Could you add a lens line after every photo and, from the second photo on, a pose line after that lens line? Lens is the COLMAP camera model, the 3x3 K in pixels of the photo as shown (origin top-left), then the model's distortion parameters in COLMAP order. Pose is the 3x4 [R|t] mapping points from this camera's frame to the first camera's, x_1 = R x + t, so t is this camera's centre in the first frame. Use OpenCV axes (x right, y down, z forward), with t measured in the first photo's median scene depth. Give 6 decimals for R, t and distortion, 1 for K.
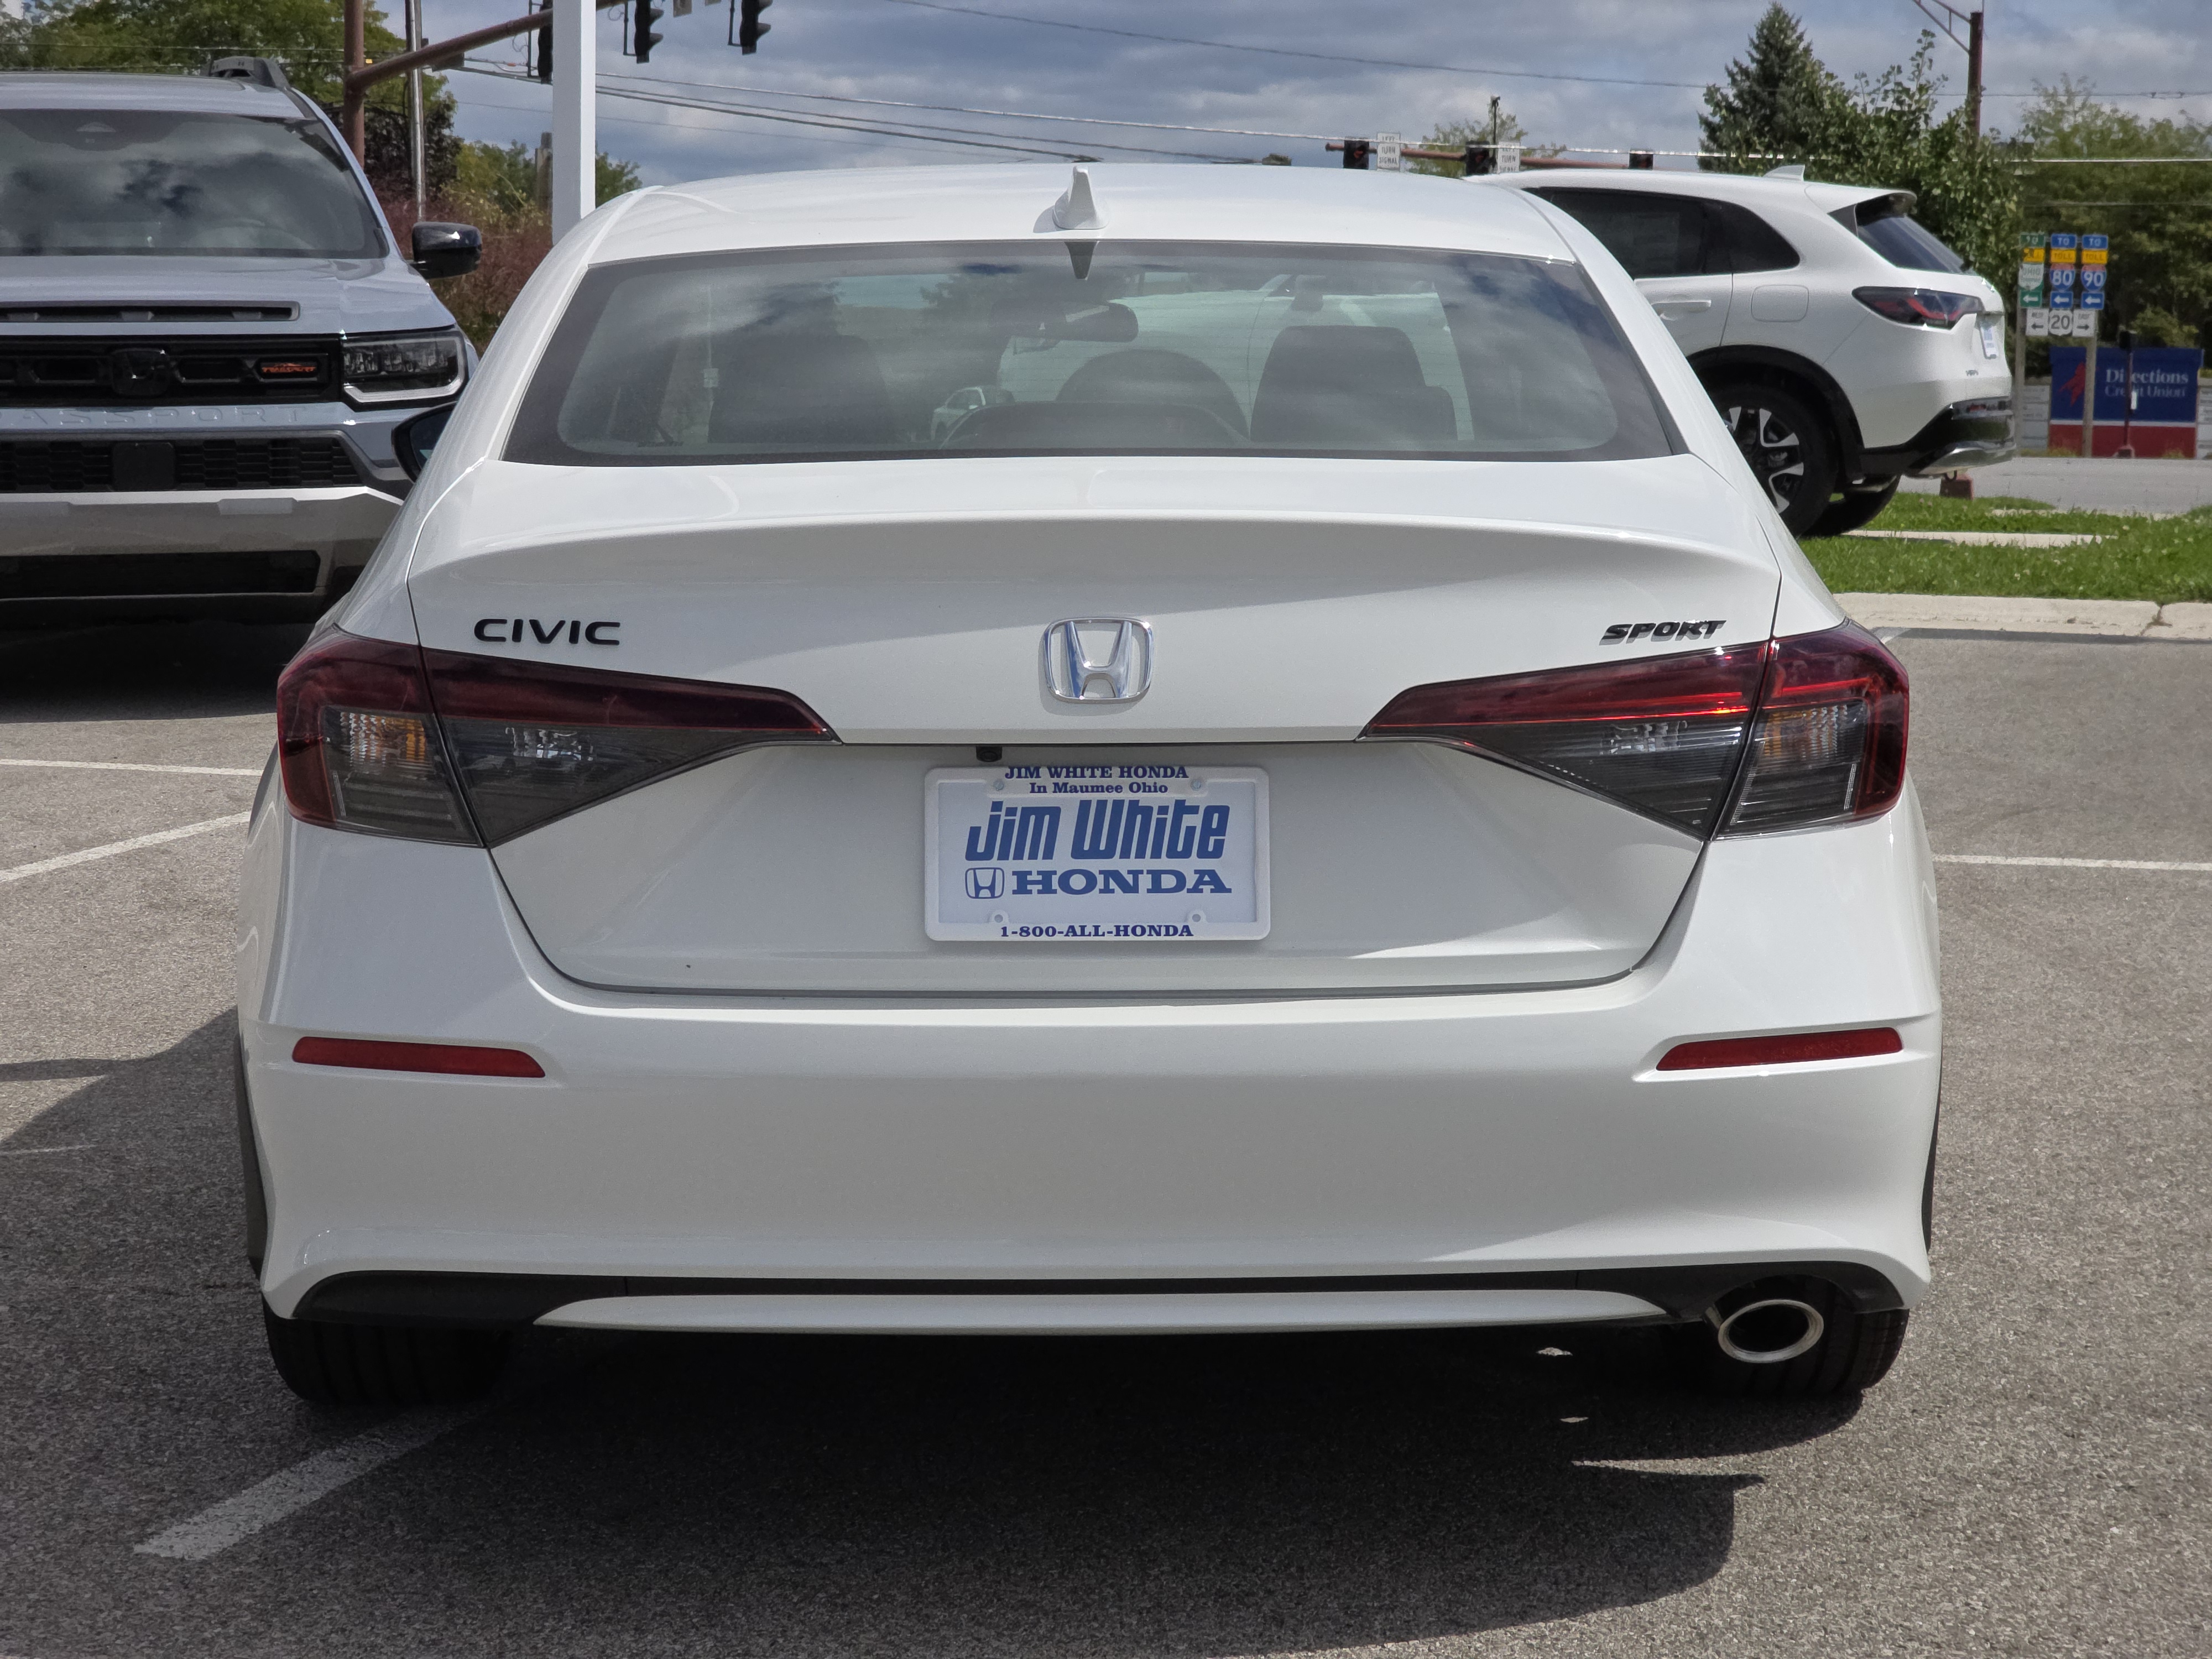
lens RADIAL K [[4047.3, 0, 1106.0], [0, 4047.3, 829.5], [0, 0, 1]] dist [-0.263297, 1.198150]
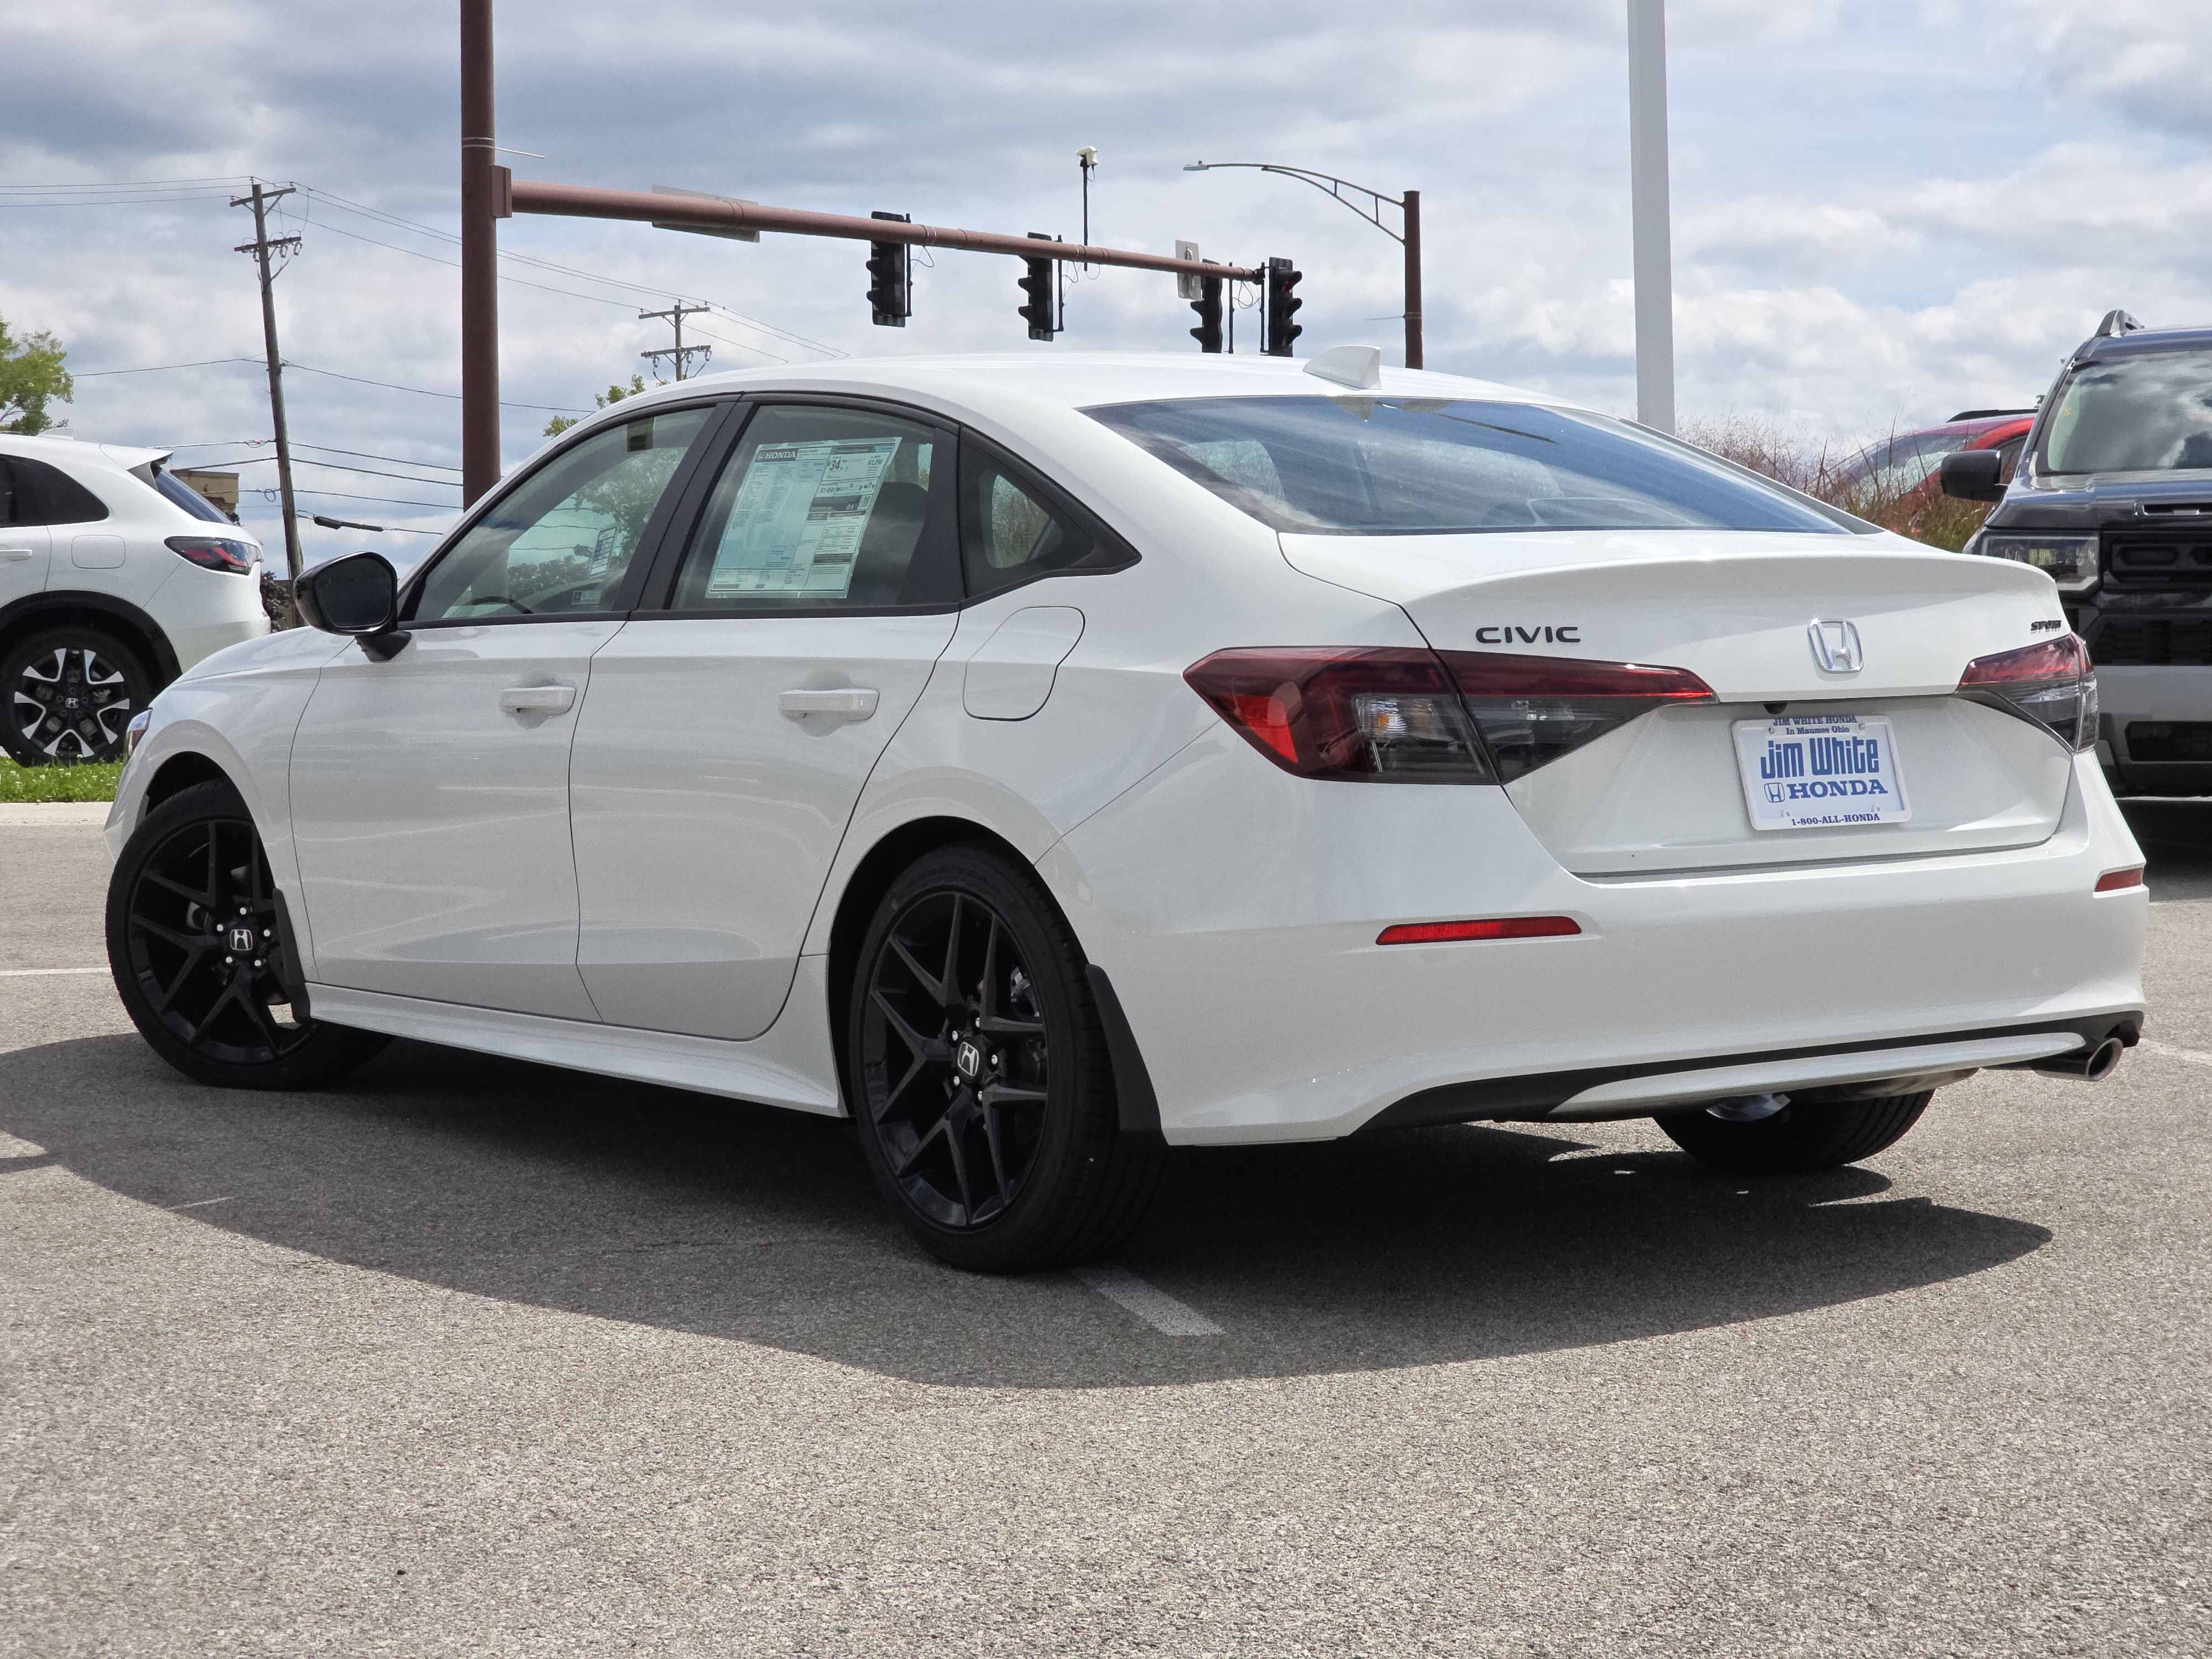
lens RADIAL K [[4047.3, 0, 1106.0], [0, 4047.3, 829.5], [0, 0, 1]] dist [-0.263297, 1.198150]
pose [[0.800724, -0.036756, 0.597904, -1.154772], [0.082275, 0.995405, -0.048993, 0.081559], [-0.593356, 0.088422, 0.800069, -0.078531]]
